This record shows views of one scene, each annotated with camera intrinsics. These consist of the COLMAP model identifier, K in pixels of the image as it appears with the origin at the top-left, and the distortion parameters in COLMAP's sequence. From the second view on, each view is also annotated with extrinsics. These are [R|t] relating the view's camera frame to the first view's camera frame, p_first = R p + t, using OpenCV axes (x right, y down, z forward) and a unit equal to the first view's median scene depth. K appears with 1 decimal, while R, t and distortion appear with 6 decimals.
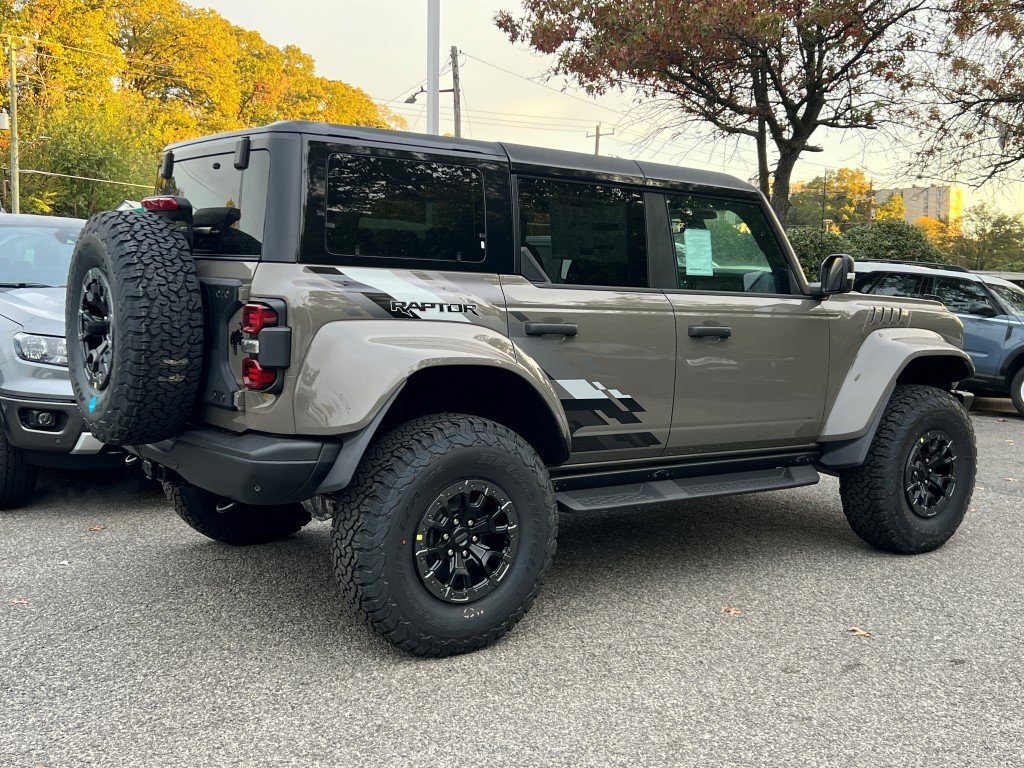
lens RADIAL K [[1066.7, 0, 512.0], [0, 1066.7, 384.0], [0, 0, 1]] dist [0.010494, -0.008691]
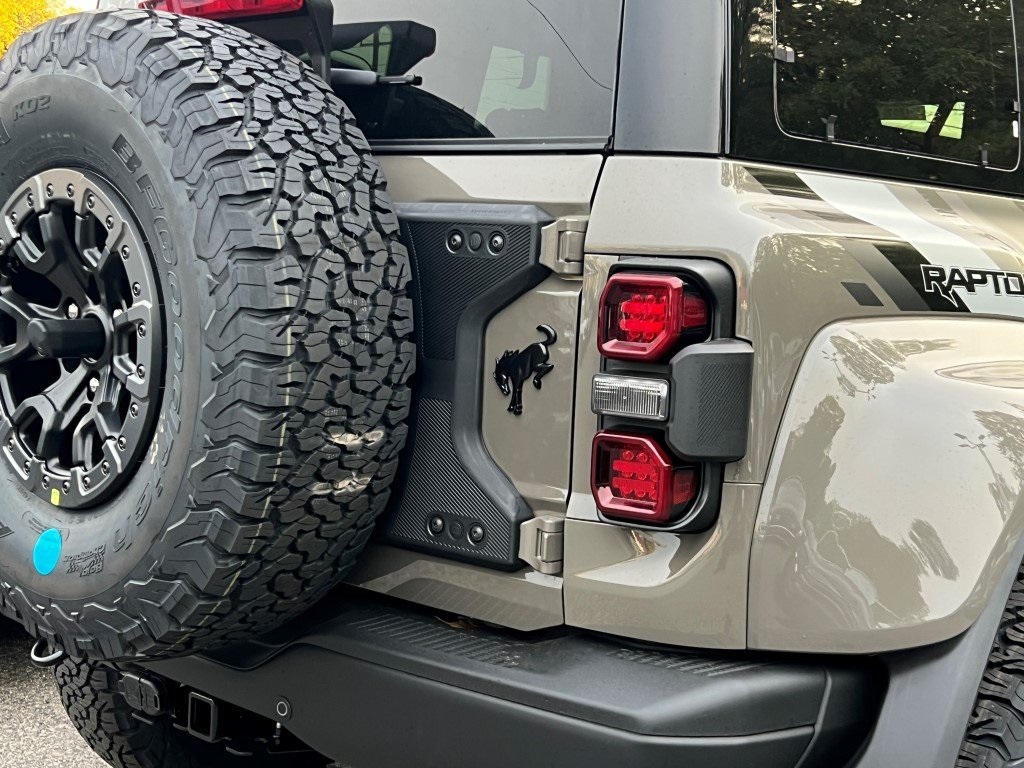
lens RADIAL K [[1441.9, 0, 512.0], [0, 1441.9, 384.0], [0, 0, 1]] dist [0.114316, -0.074196]
pose [[0.987486, -0.009149, 0.157444, -0.338741], [0.009285, 0.999957, -0.000129, -0.038010], [-0.157436, 0.001589, 0.987528, 0.525996]]
